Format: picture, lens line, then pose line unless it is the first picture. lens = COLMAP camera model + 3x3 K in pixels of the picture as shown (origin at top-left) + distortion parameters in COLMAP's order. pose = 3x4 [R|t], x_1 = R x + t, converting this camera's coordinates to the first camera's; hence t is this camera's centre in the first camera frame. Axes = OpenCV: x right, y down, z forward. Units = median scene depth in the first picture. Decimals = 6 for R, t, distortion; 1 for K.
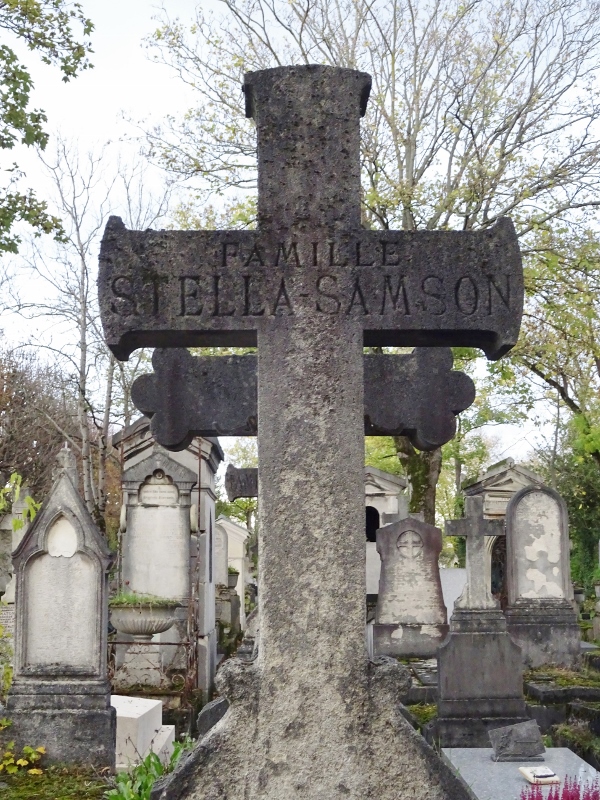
lens RADIAL K [[1137.9, 0, 291.8], [0, 1137.9, 402.8], [0, 0, 1]] dist [-0.018425, 0.000000]
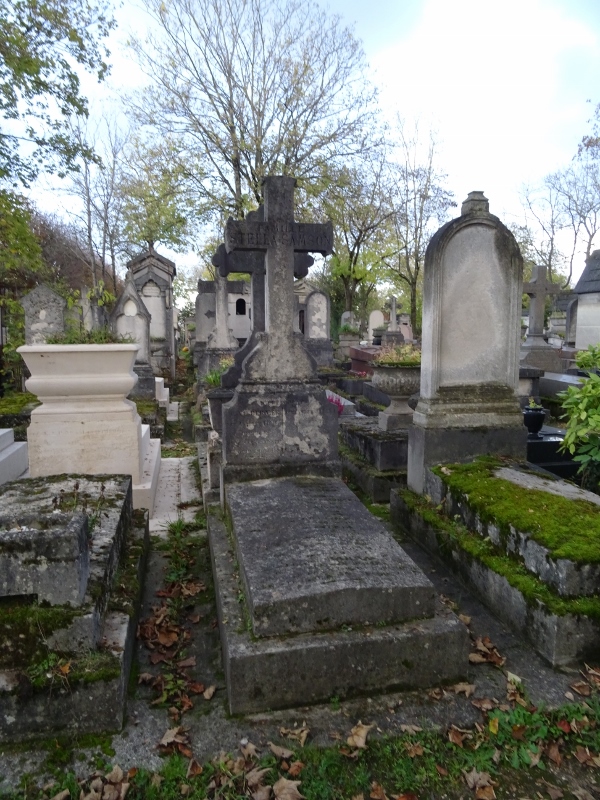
lens RADIAL K [[568.6, 0, 298.8], [0, 568.6, 403.0], [0, 0, 1]] dist [-0.023894, -0.003511]
pose [[0.981986, -0.017041, 0.188185, -0.064668], [-0.033941, 0.963819, 0.264388, -0.015244], [-0.185882, -0.266012, 0.945878, -0.218207]]
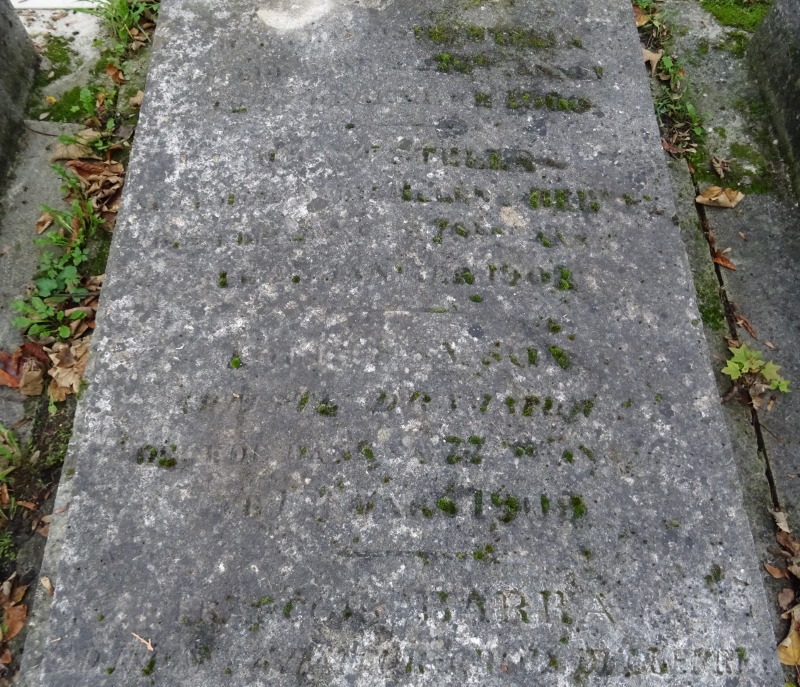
lens RADIAL K [[669.7, 0, 386.7], [0, 669.7, 352.9], [0, 0, 1]] dist [-0.011095, 0.011480]
pose [[0.999948, 0.010142, 0.000368, 0.004240], [-0.003402, 0.300894, 0.953652, 0.057448], [0.009562, -0.953604, 0.300913, 0.075079]]
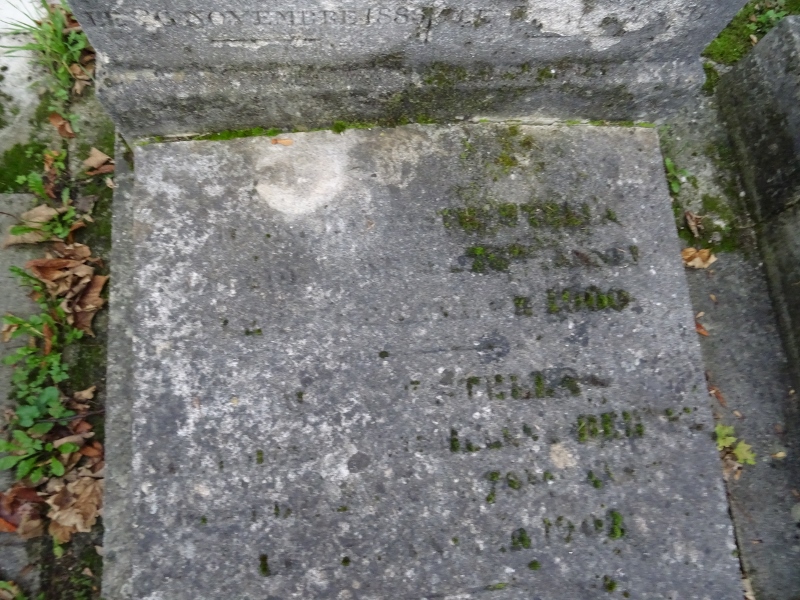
lens RADIAL K [[580.1, 0, 401.2], [0, 580.1, 299.6], [0, 0, 1]] dist [-0.003556, -0.006503]
pose [[0.989634, -0.050635, 0.134393, -0.010951], [-0.128128, 0.111414, 0.985480, 0.065369], [-0.064873, -0.992483, 0.103771, 0.143581]]
